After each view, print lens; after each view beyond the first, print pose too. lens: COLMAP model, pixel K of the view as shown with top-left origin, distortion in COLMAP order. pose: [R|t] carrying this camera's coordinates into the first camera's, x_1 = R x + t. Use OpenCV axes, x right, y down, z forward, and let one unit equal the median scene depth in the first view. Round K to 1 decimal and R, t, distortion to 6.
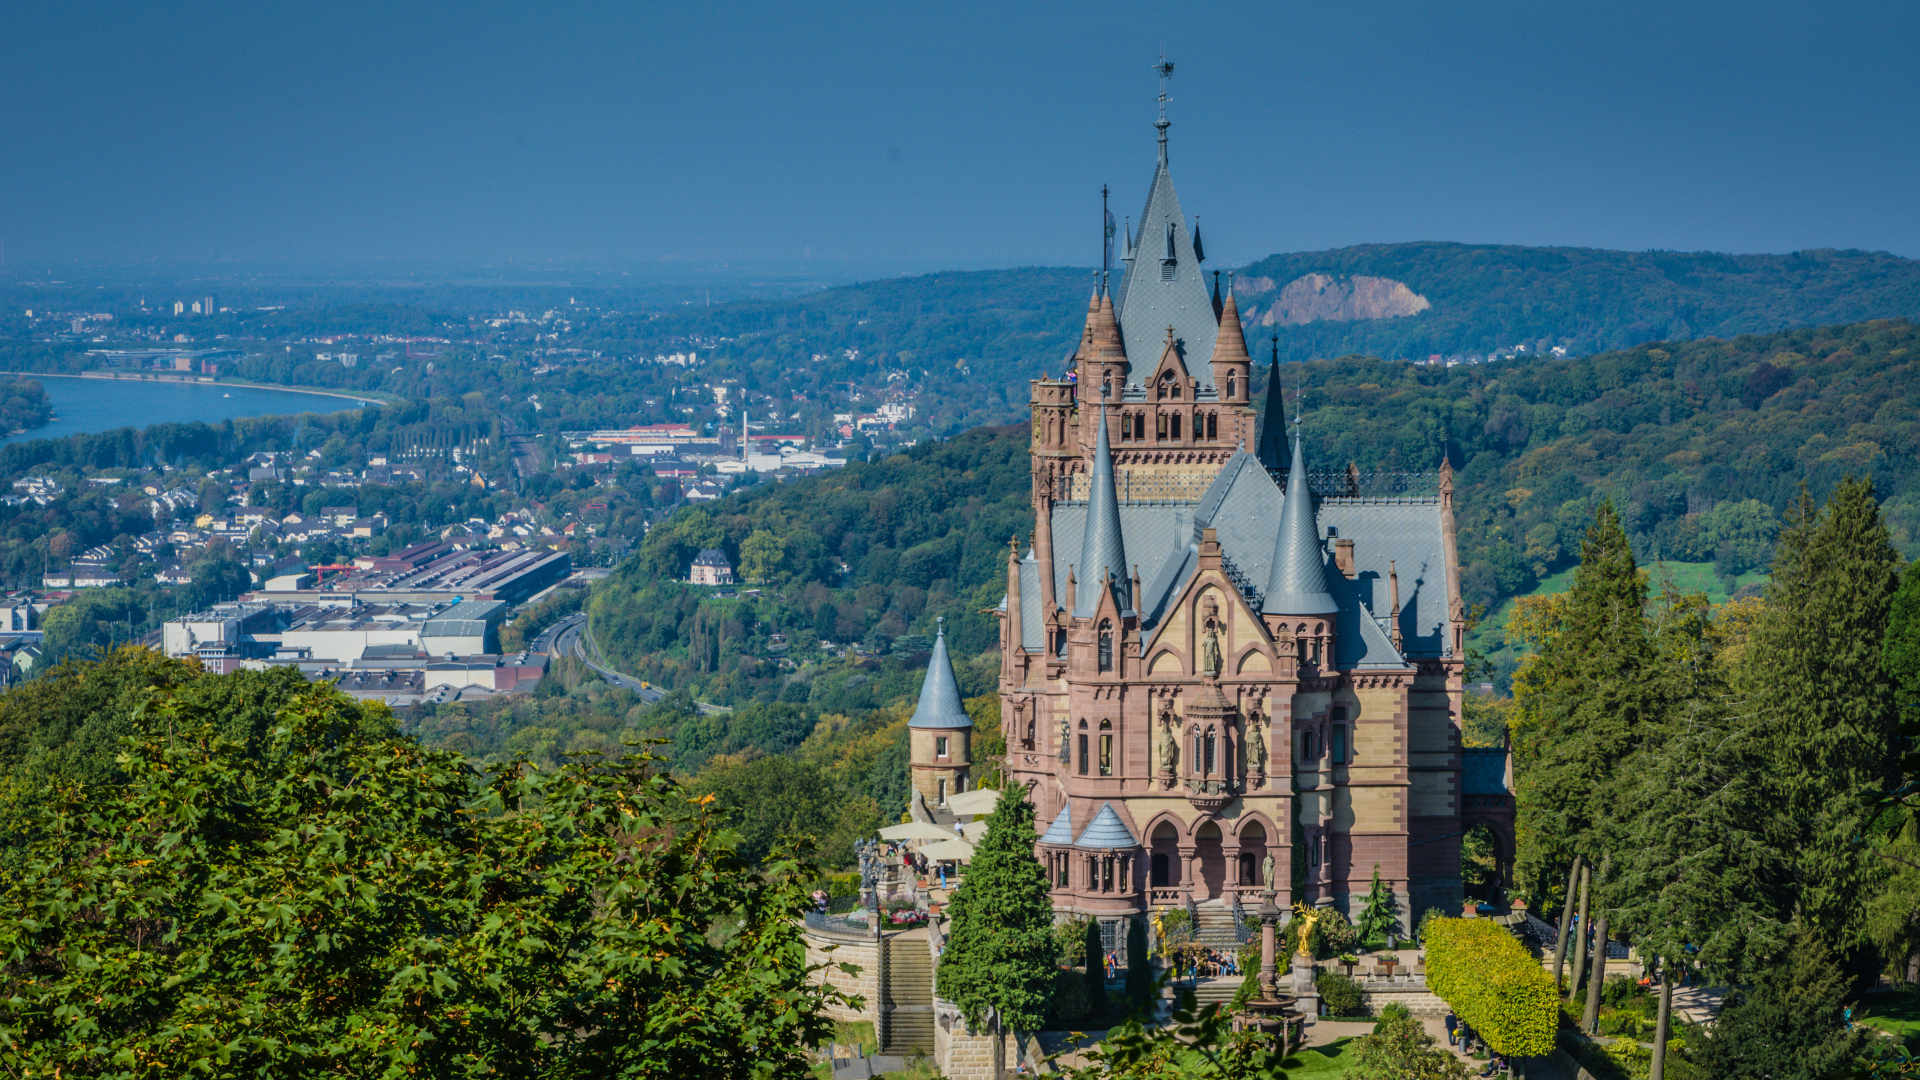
lens RADIAL K [[4832.5, 0, 960.0], [0, 4832.5, 540.0], [0, 0, 1]] dist [-0.033424, 0.222647]
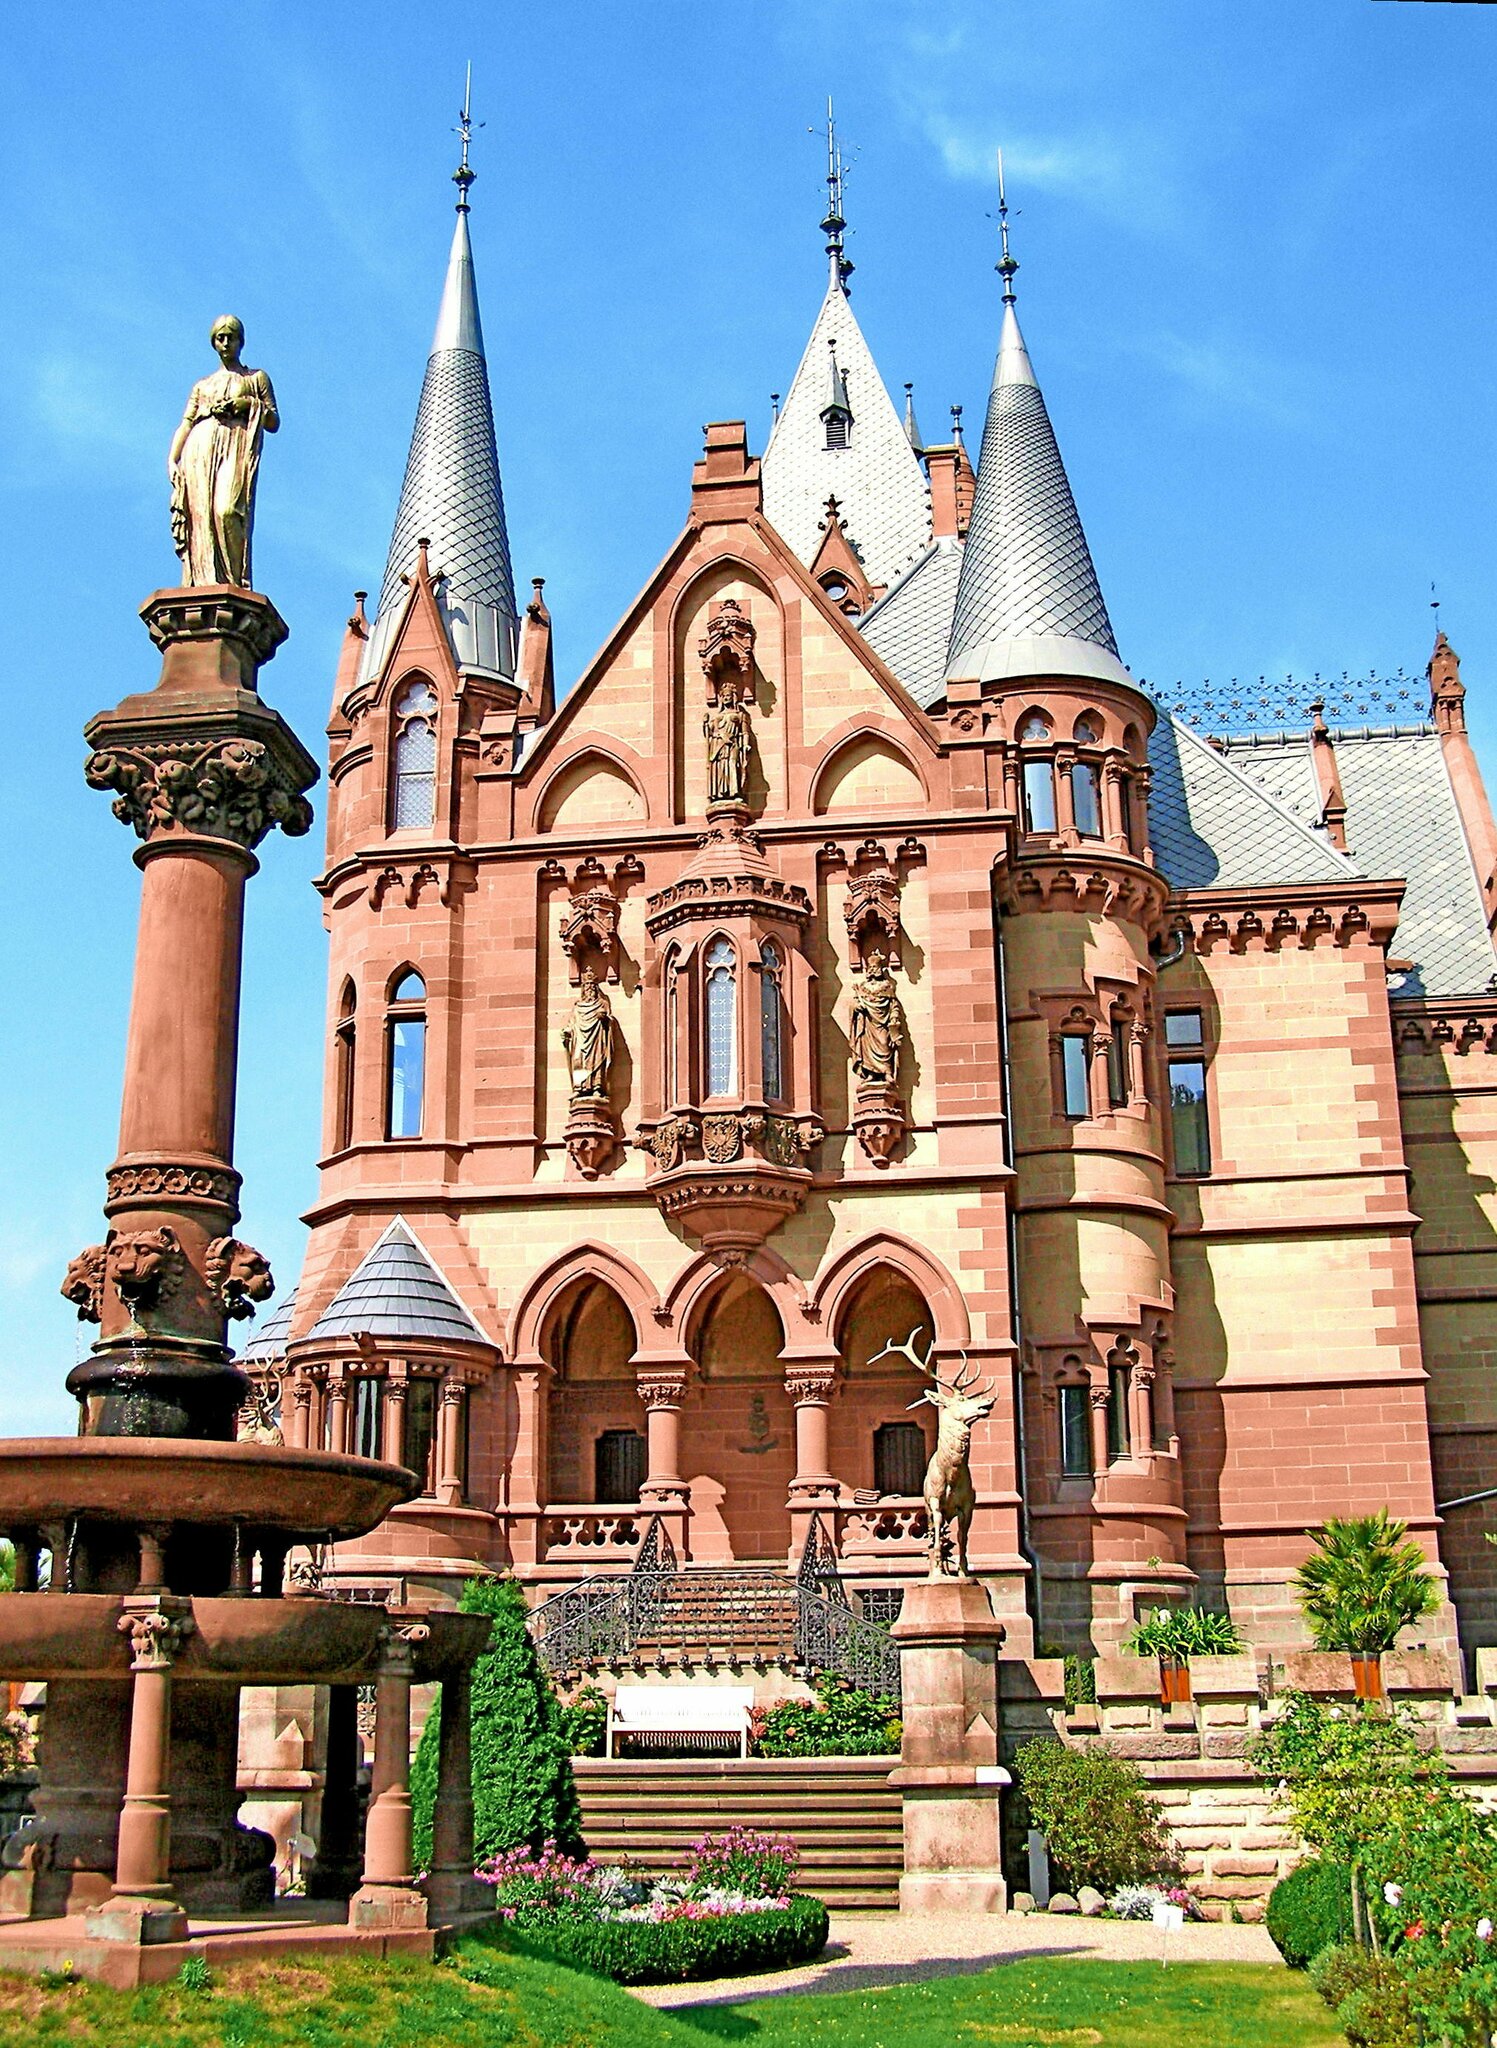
lens RADIAL K [[2345.8, 0, 676.0], [0, 2345.8, 1026.5], [0, 0, 1]] dist [-0.079237, -0.004663]
pose [[0.976743, -0.065152, -0.204277, 0.080746], [-0.009220, 0.939075, -0.343589, 0.095984], [0.214217, 0.337482, 0.916634, 0.880606]]
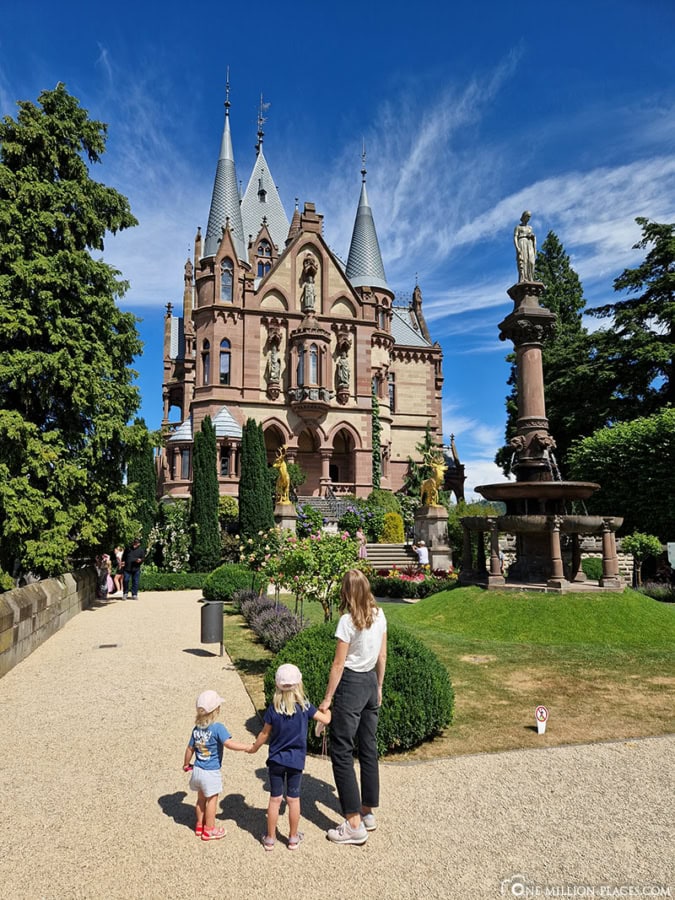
lens RADIAL K [[614.6, 0, 337.5], [0, 614.6, 450.0], [0, 0, 1]] dist [0.069618, 0.000389]
pose [[0.976540, 0.030873, 0.213112, 0.026223], [0.012875, 0.979527, -0.200899, 0.097509], [-0.214951, 0.198930, 0.956150, 0.870005]]
